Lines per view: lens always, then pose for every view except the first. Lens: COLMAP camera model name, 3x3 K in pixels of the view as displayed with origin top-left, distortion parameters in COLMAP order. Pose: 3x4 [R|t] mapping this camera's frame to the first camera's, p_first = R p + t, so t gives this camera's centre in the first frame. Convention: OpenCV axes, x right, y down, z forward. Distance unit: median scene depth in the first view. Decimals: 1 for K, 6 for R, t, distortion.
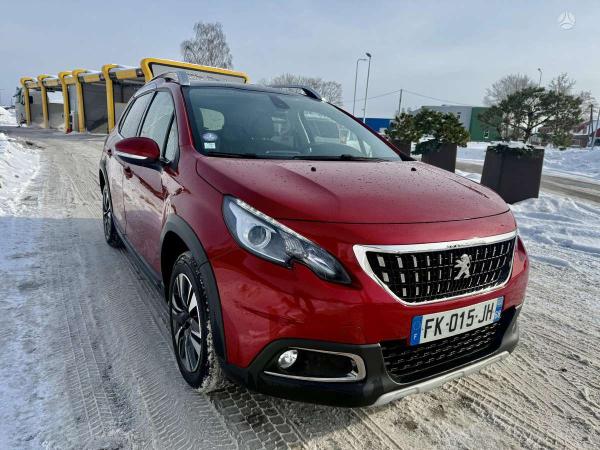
lens RADIAL K [[425.3, 0, 300.0], [0, 425.3, 225.0], [0, 0, 1]] dist [0.004586, -0.003313]
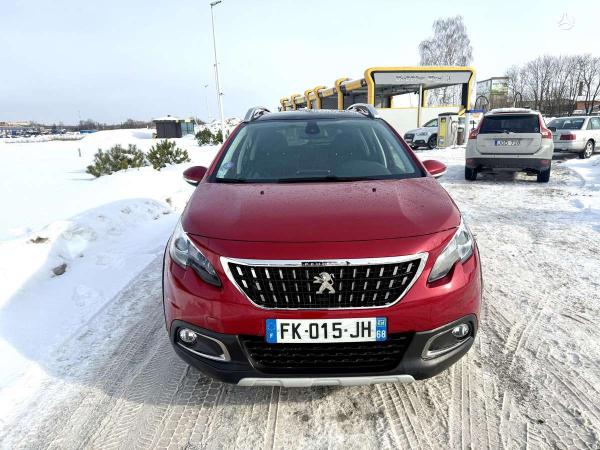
lens RADIAL K [[443.3, 0, 303.1], [0, 443.3, 214.6], [0, 0, 1]] dist [-0.004597, -0.005272]
pose [[0.845594, 0.022165, -0.533366, 0.778174], [-0.036559, 0.999196, -0.016438, -0.050607], [0.532573, 0.033399, 0.845725, -0.026214]]
